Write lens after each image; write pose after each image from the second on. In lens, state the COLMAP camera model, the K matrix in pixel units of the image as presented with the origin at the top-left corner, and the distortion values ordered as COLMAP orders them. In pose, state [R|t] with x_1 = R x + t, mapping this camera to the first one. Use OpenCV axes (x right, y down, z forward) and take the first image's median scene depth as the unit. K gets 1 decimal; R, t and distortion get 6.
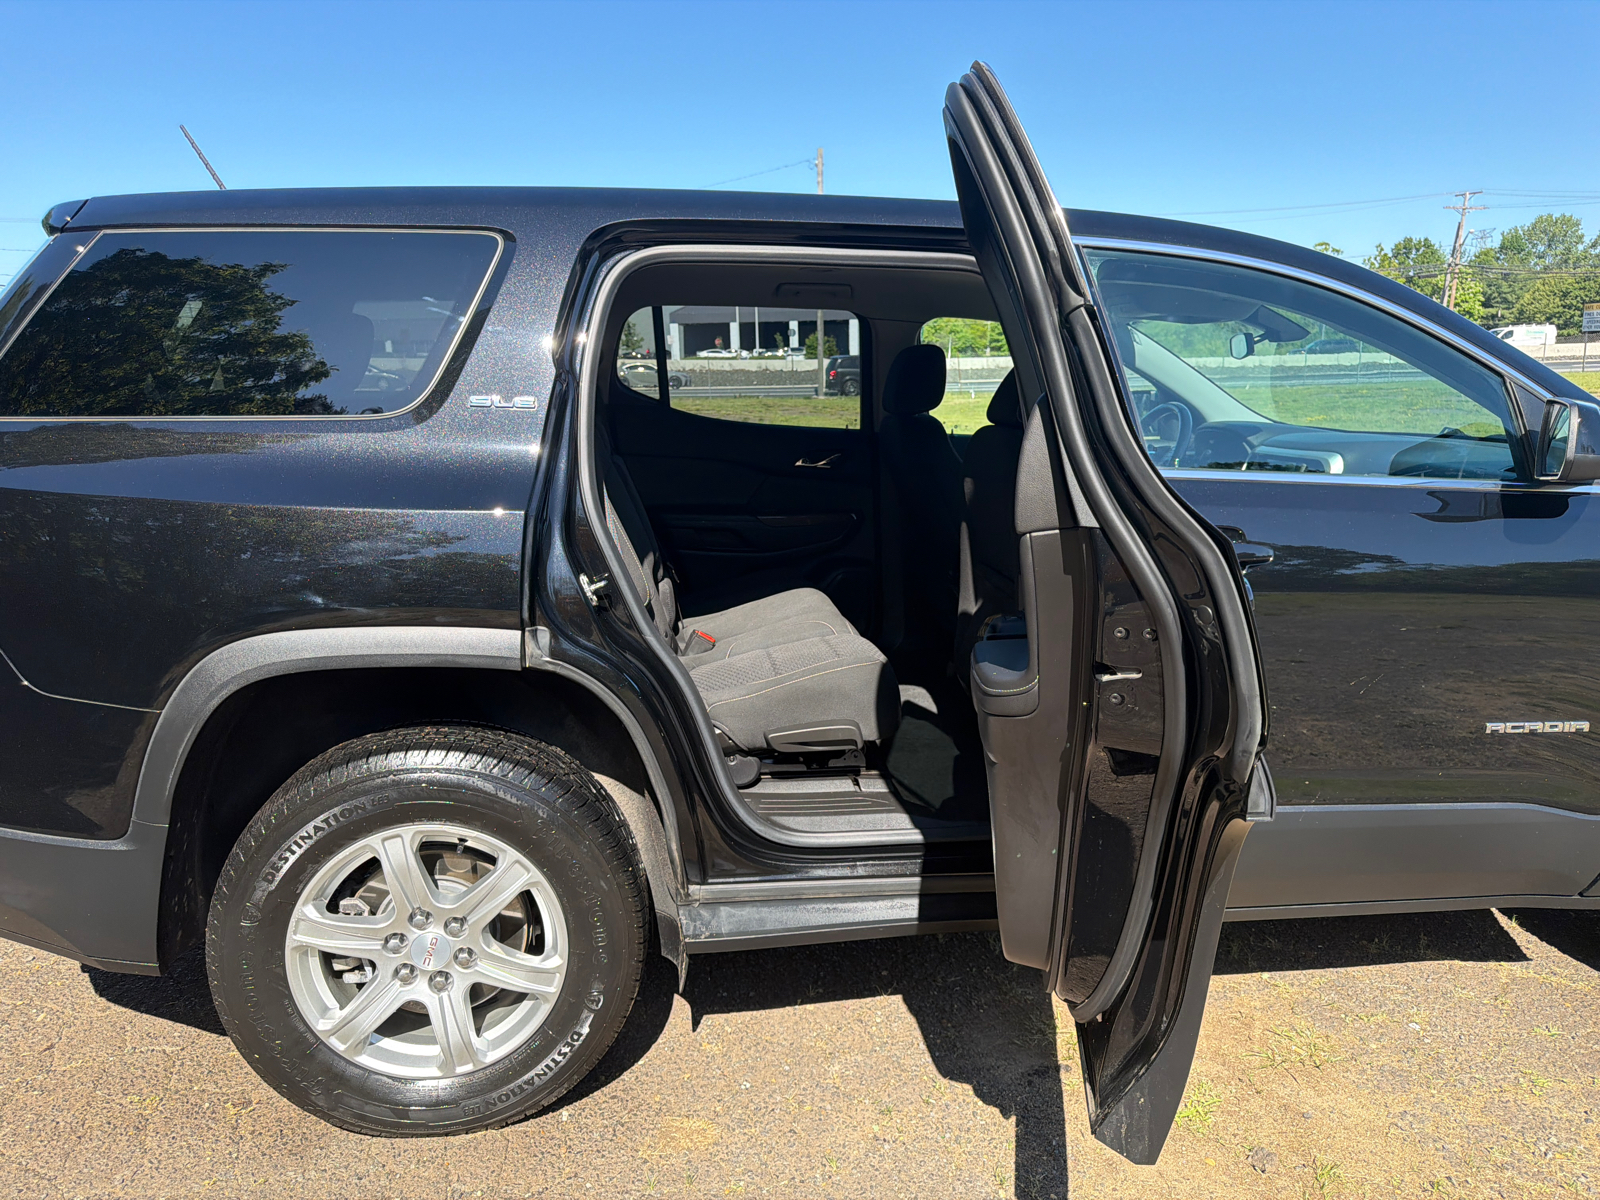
lens RADIAL K [[1142.5, 0, 802.3], [0, 1142.5, 605.2], [0, 0, 1]] dist [0.025316, -0.033346]
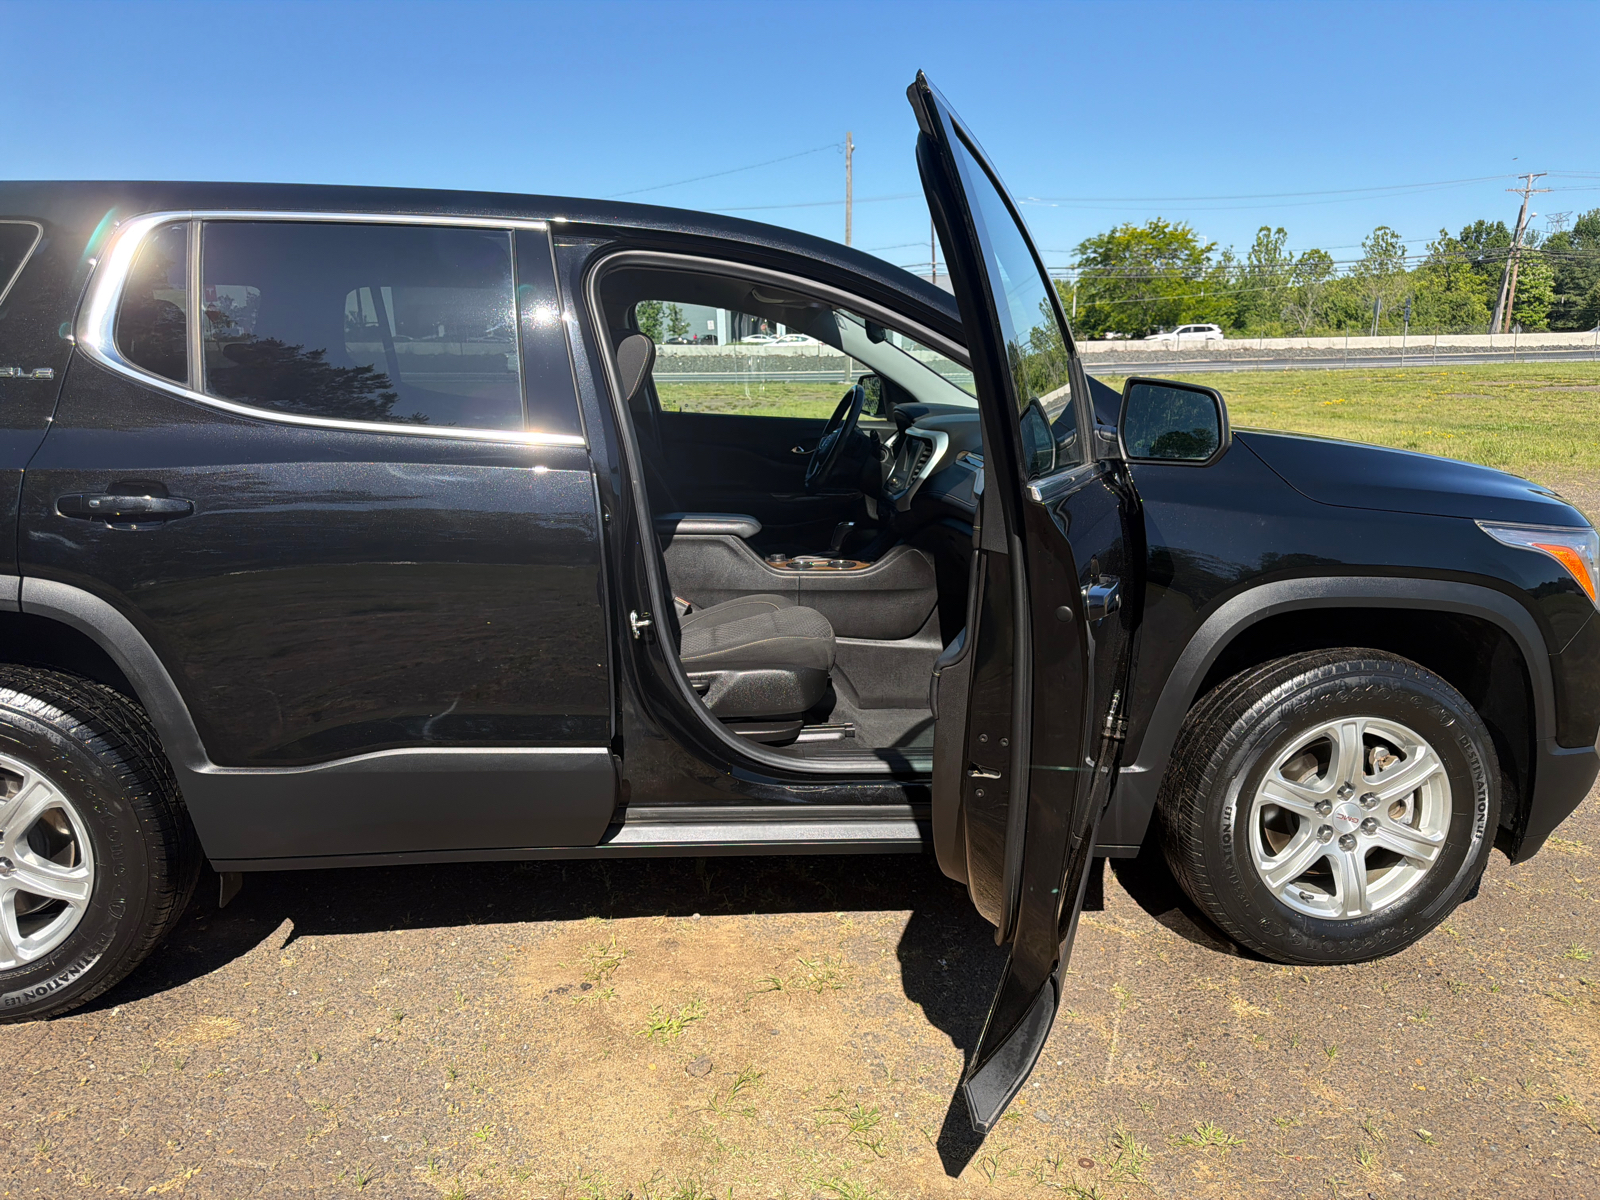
lens RADIAL K [[1142.5, 0, 807.6], [0, 1142.5, 611.8], [0, 0, 1]] dist [0.025316, -0.033346]
pose [[0.998807, 0.014280, -0.046691, 0.539993], [-0.013457, 0.999749, 0.017901, 0.024473], [0.046935, -0.017251, 0.998749, -0.088262]]
